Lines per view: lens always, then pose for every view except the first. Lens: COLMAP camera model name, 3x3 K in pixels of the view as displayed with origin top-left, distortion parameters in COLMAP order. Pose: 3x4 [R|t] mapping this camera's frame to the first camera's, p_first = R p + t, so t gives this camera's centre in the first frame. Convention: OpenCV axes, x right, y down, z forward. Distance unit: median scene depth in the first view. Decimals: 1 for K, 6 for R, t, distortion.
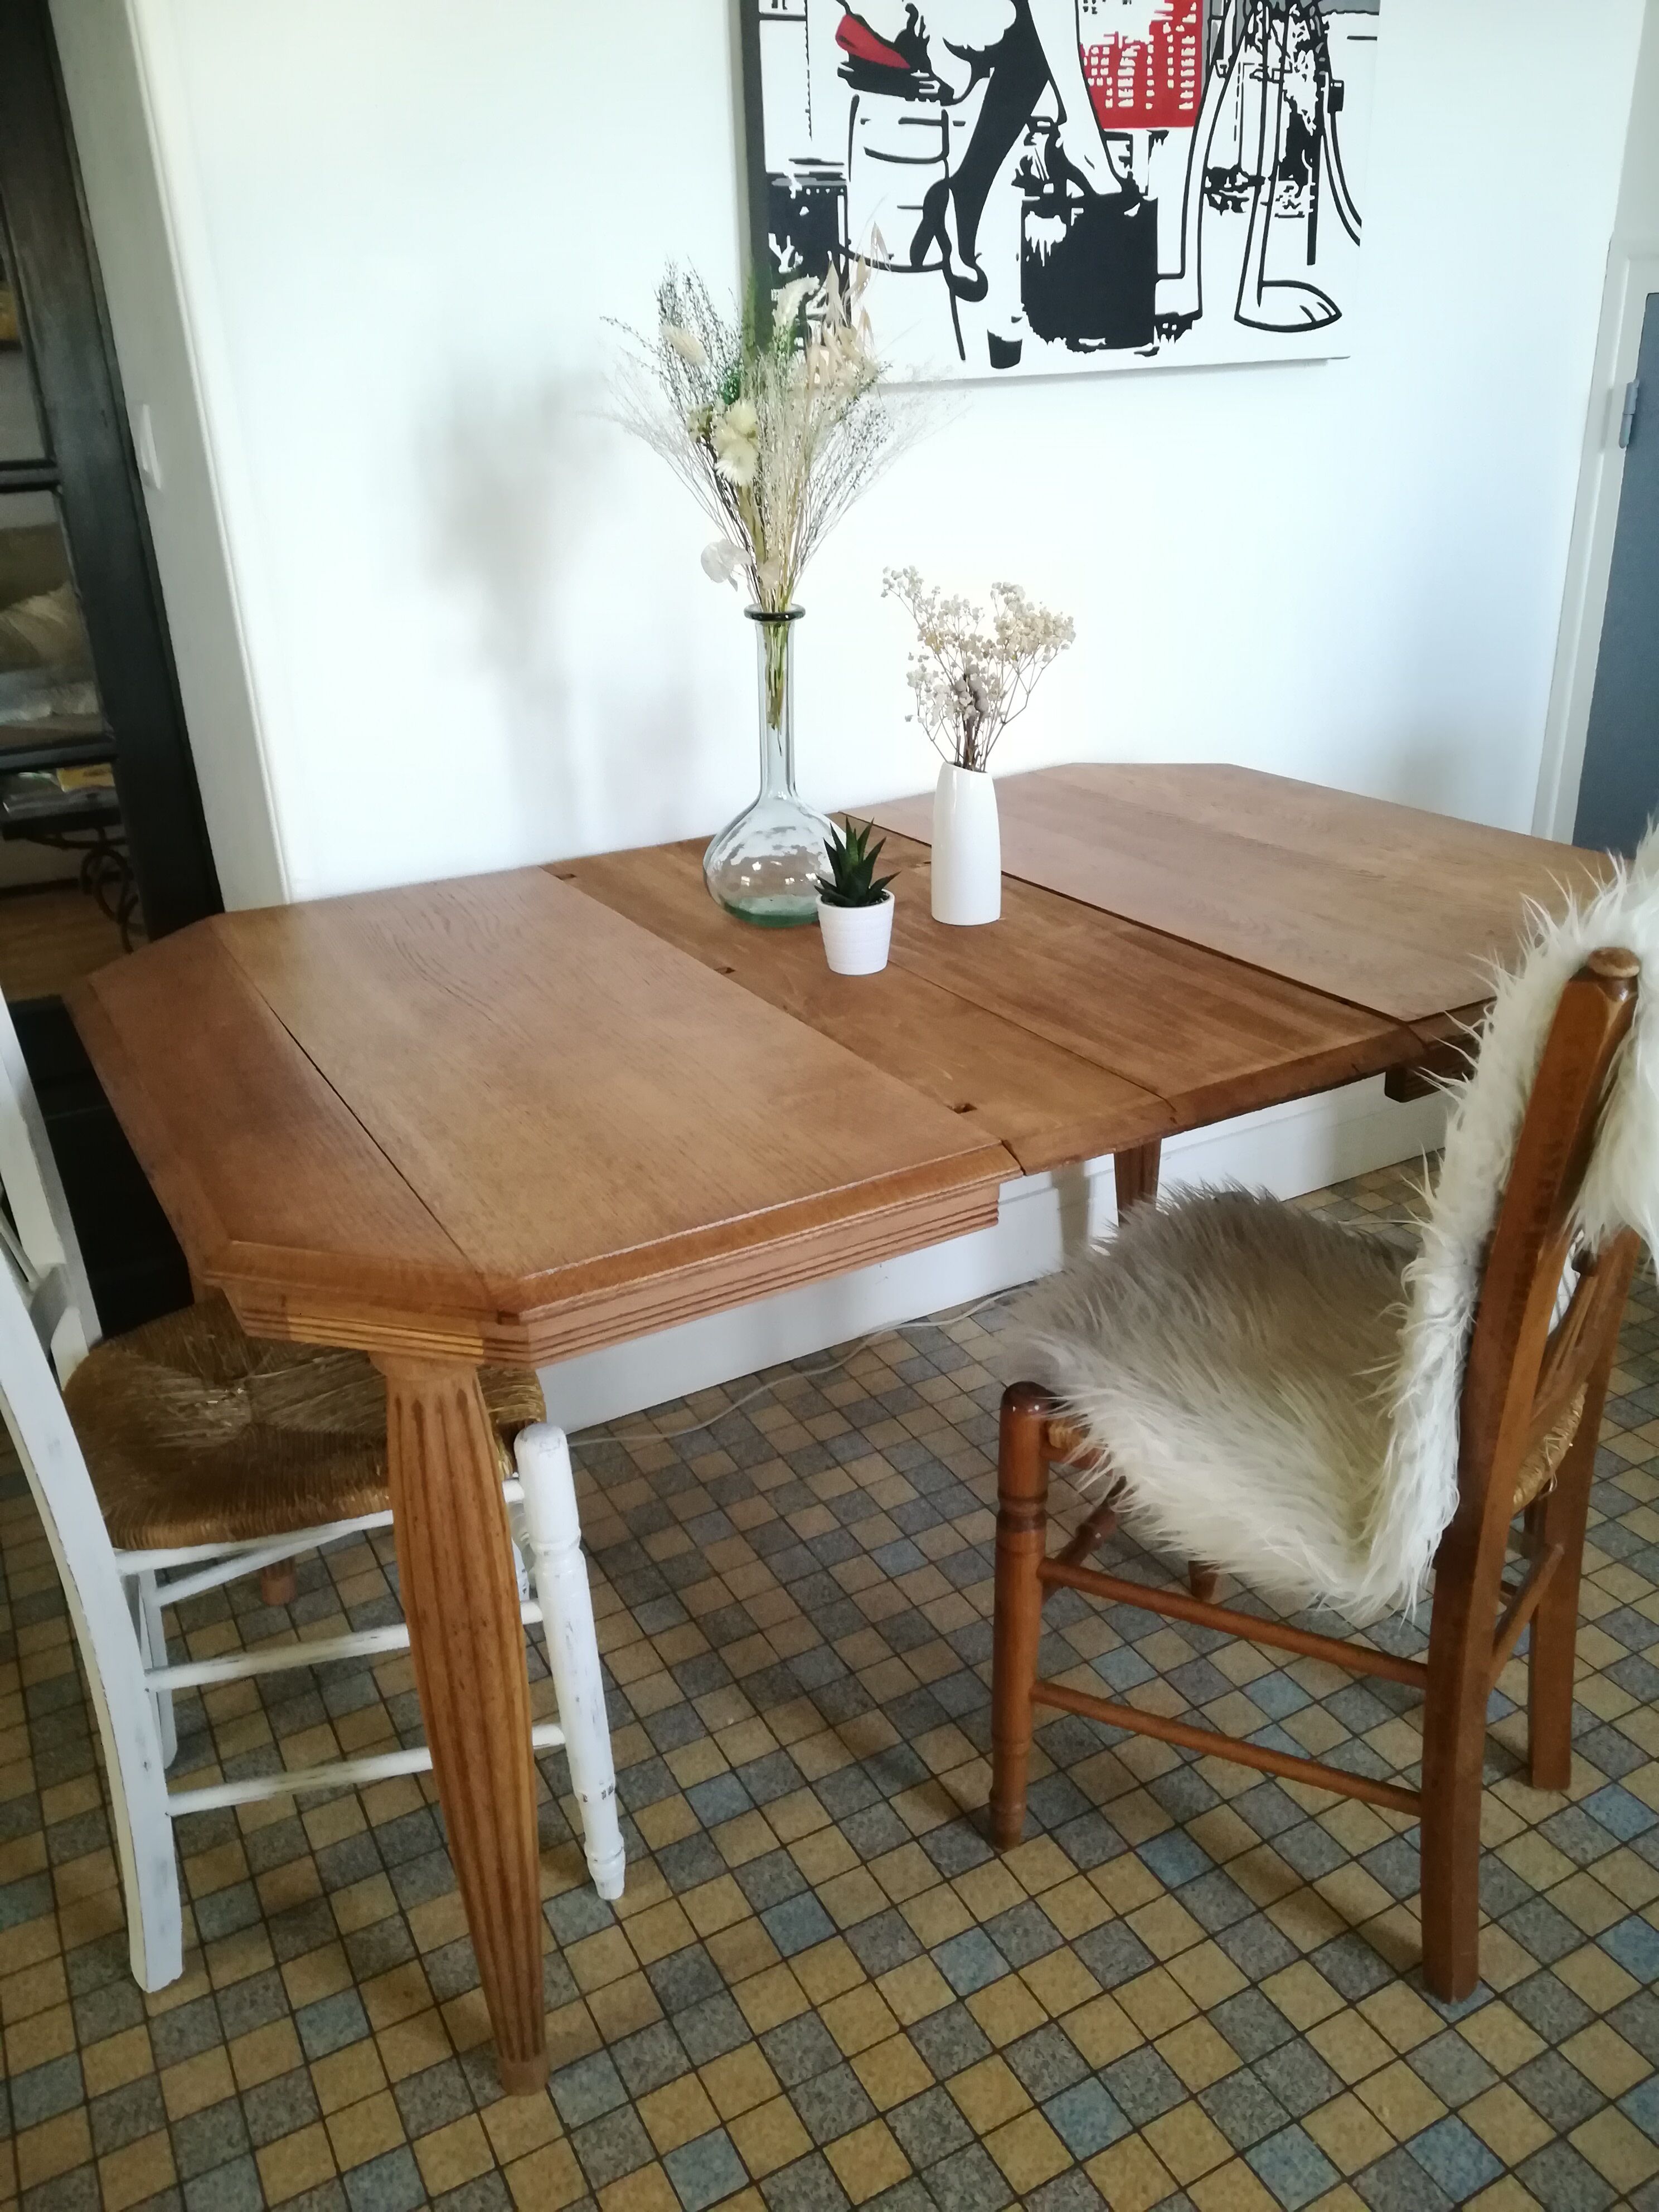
lens RADIAL K [[1728.2, 0, 837.8], [0, 1728.2, 1107.7], [0, 0, 1]] dist [0.036545, -0.057027]
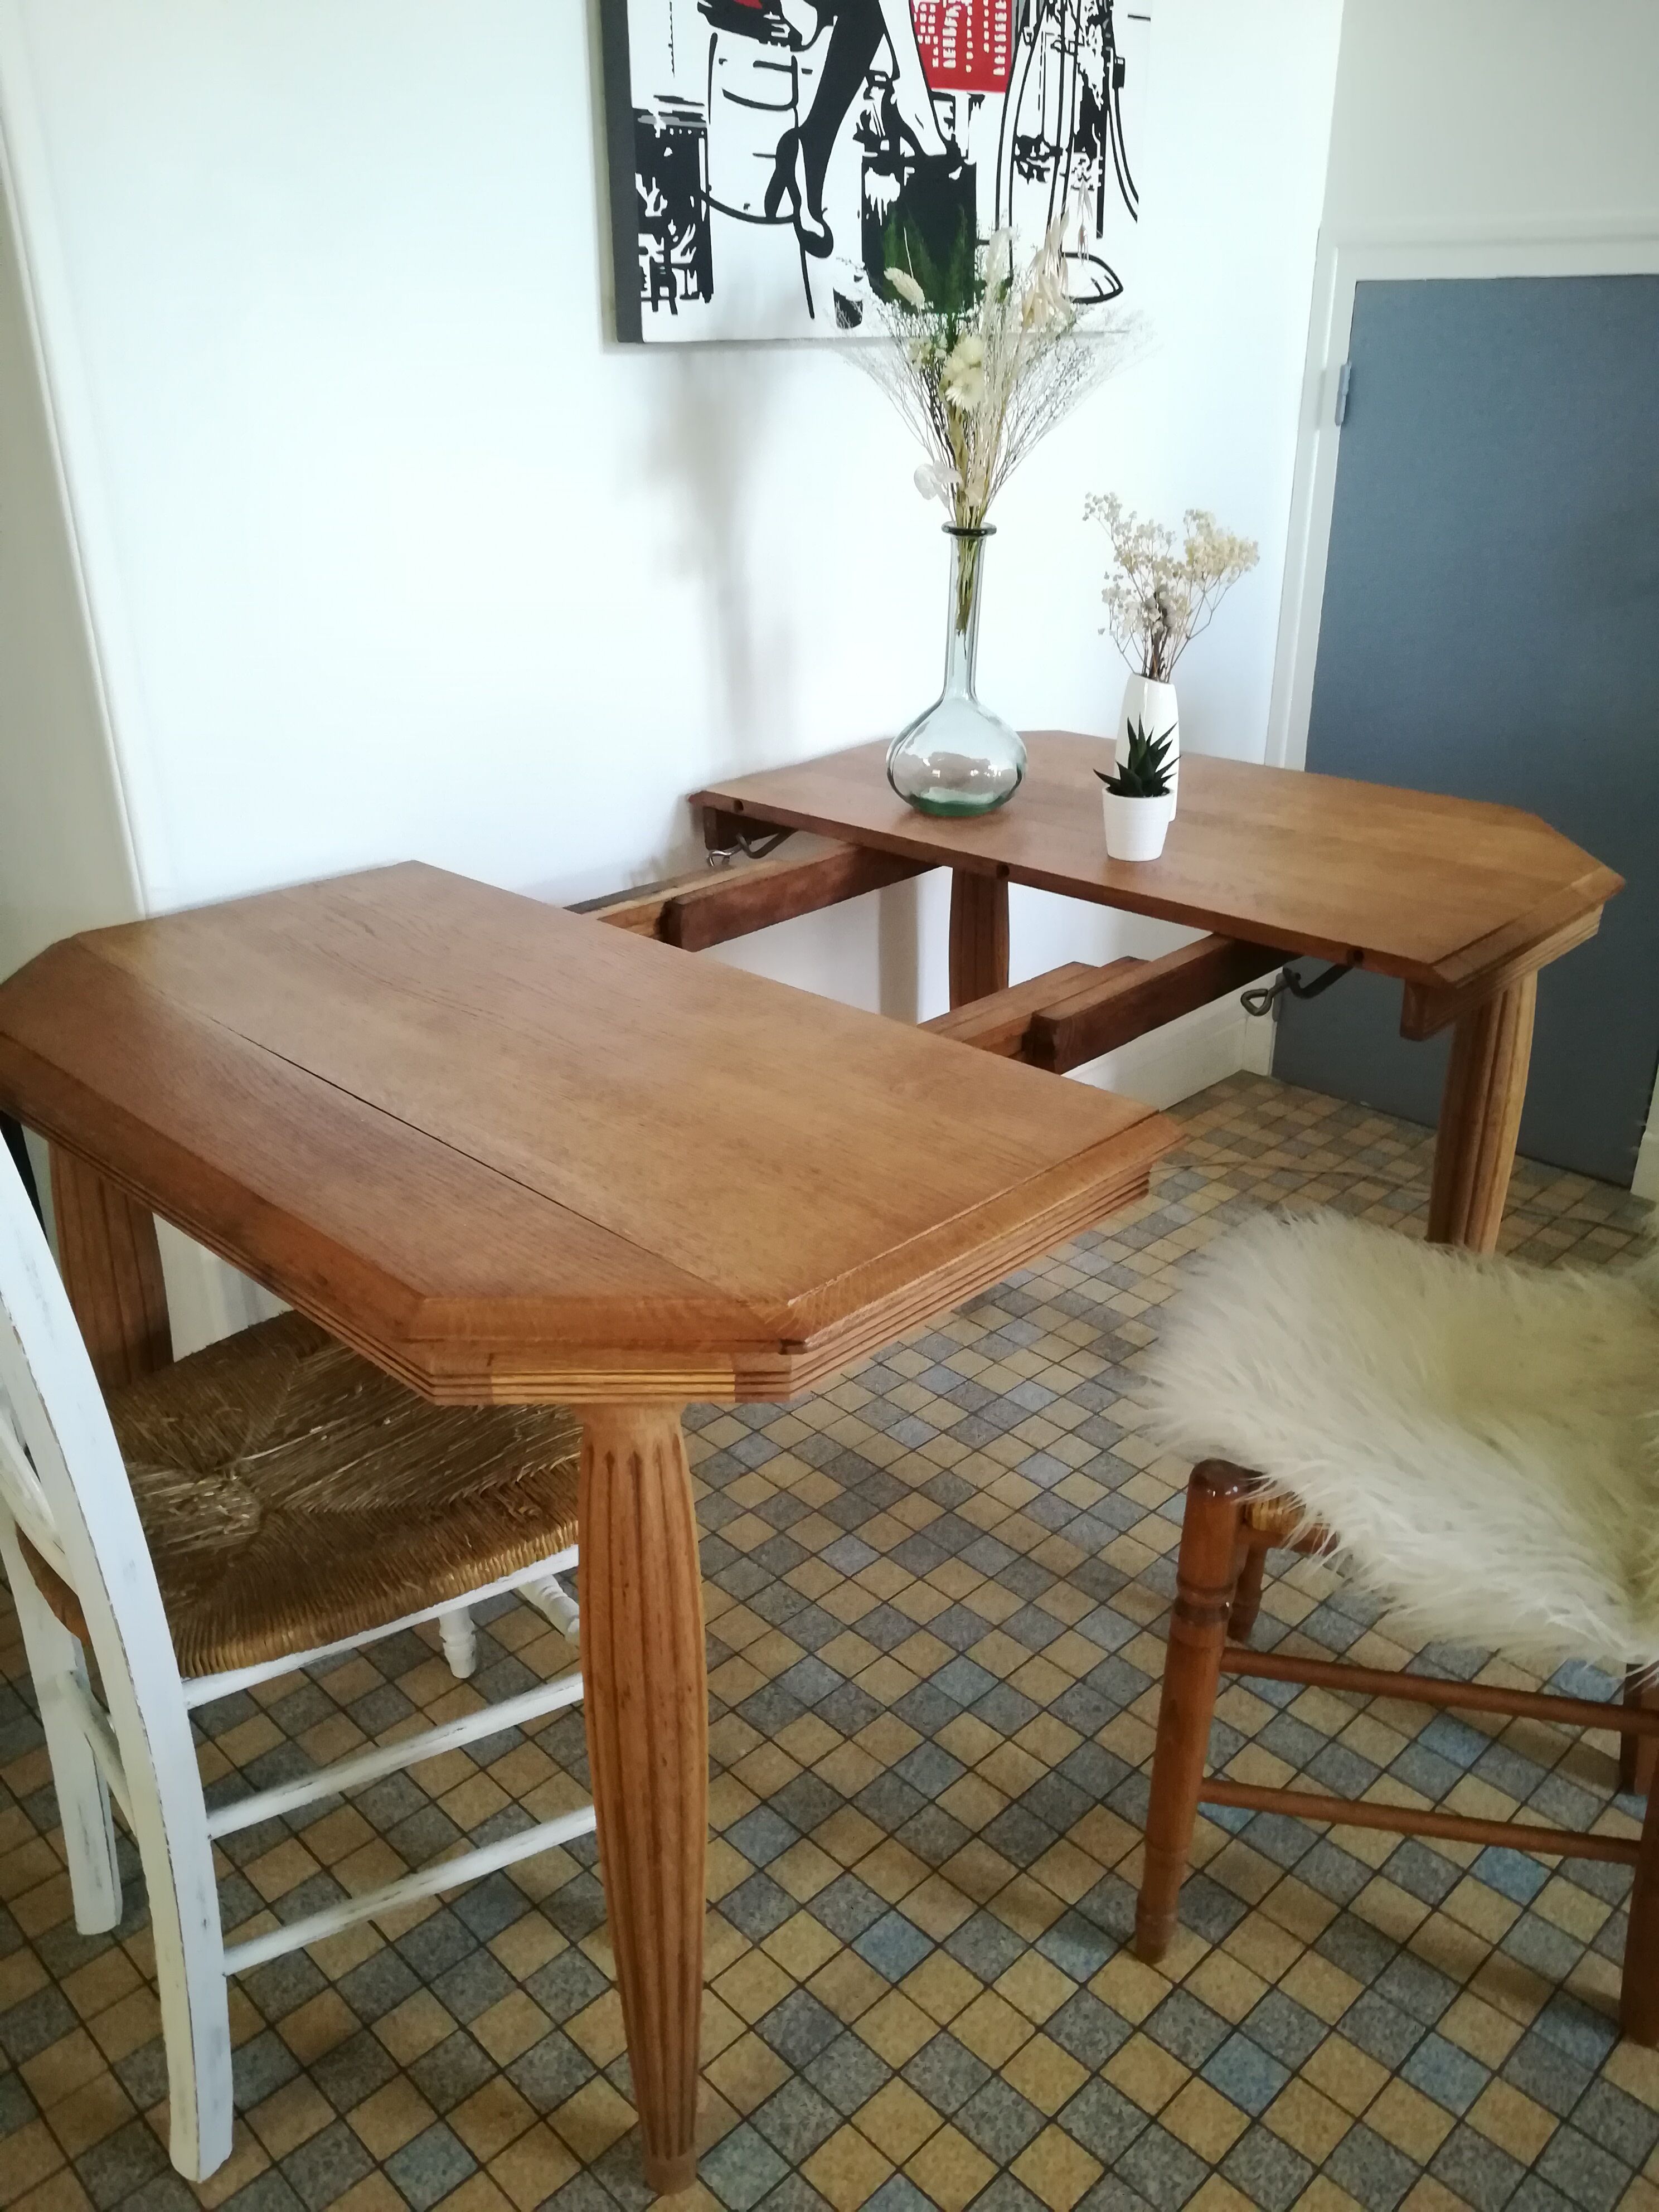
lens RADIAL K [[1728.2, 0, 838.7], [0, 1728.2, 1109.6], [0, 0, 1]] dist [0.036545, -0.057027]
pose [[0.960900, -0.085986, 0.263205, -0.217762], [0.083688, 0.996292, 0.019951, -0.009799], [-0.263945, 0.002857, 0.964534, 0.066928]]
